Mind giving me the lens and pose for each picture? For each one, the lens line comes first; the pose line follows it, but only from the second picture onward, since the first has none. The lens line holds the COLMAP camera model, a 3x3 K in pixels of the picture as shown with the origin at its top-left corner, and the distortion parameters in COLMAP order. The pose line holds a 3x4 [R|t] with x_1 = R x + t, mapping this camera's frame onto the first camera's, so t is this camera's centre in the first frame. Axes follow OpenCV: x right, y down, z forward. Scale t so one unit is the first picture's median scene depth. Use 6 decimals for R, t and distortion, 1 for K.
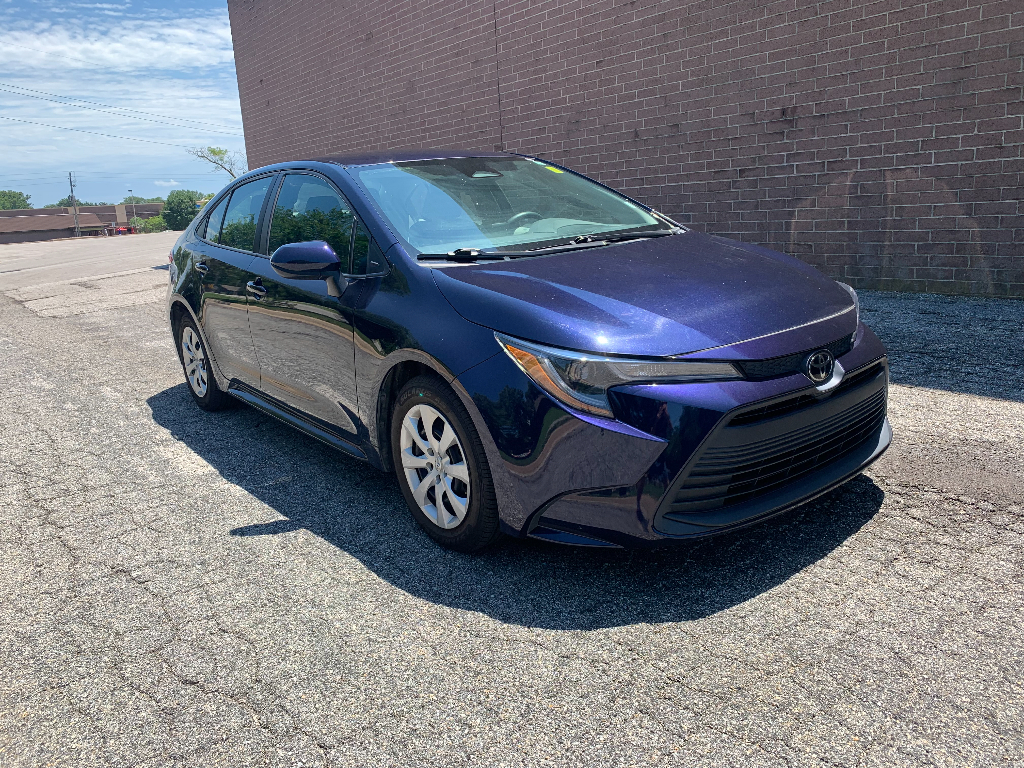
lens RADIAL K [[789.0, 0, 511.1], [0, 789.0, 358.7], [0, 0, 1]] dist [0.008427, -0.007755]
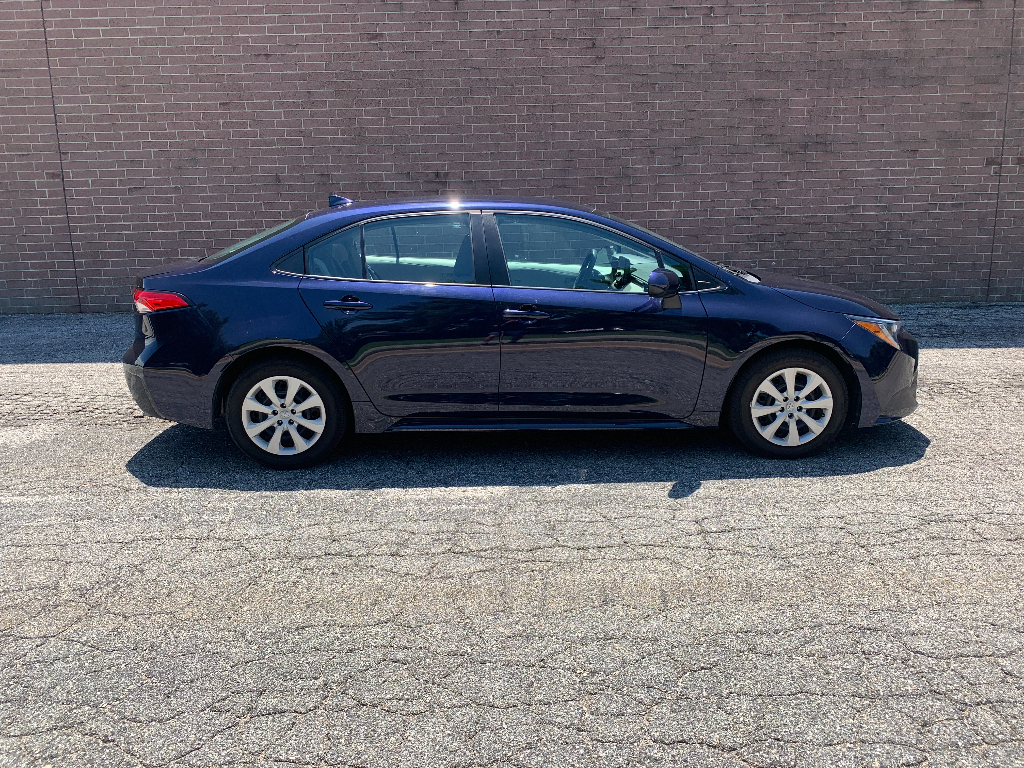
lens RADIAL K [[789.0, 0, 511.1], [0, 789.0, 358.7], [0, 0, 1]] dist [0.008427, -0.007755]
pose [[0.596357, -0.096665, 0.796878, -1.292653], [0.143672, 0.989546, 0.012517, -0.045993], [-0.789758, 0.107025, 0.604010, 0.379493]]
